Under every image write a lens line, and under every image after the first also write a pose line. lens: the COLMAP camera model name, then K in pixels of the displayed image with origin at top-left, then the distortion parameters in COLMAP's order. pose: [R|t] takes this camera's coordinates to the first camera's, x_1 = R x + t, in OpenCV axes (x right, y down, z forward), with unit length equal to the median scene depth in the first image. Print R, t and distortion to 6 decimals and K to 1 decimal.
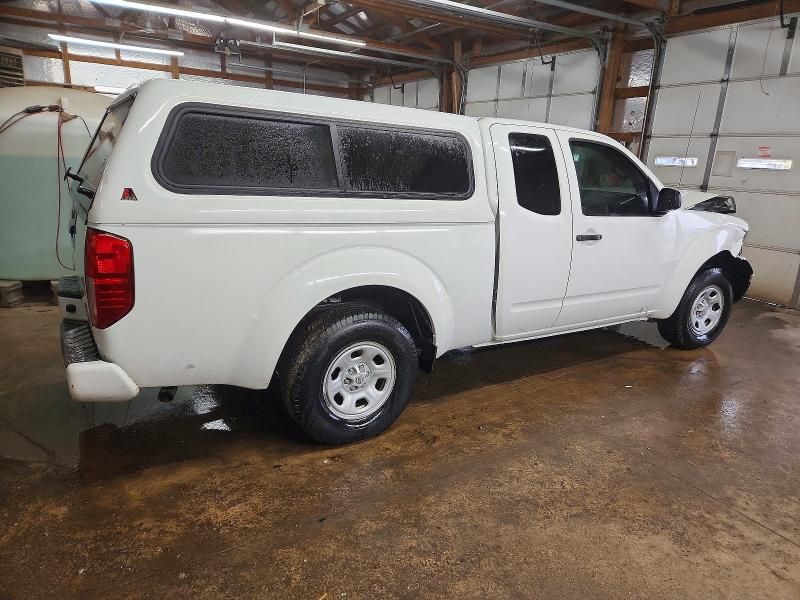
lens RADIAL K [[532.6, 0, 400.0], [0, 532.6, 300.0], [0, 0, 1]] dist [0.024254, -0.000841]
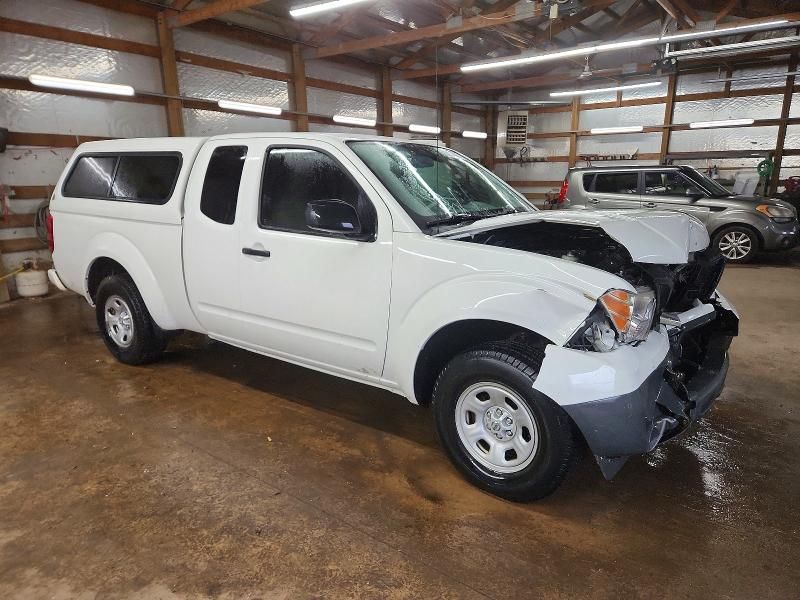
lens RADIAL K [[539.9, 0, 401.0], [0, 539.9, 312.0], [0, 0, 1]] dist [0.042061, -0.001237]
pose [[0.382497, 0.175492, -0.907138, 1.147915], [-0.226900, 0.969573, 0.091898, -0.139372], [0.895663, 0.170678, 0.410678, 0.755534]]
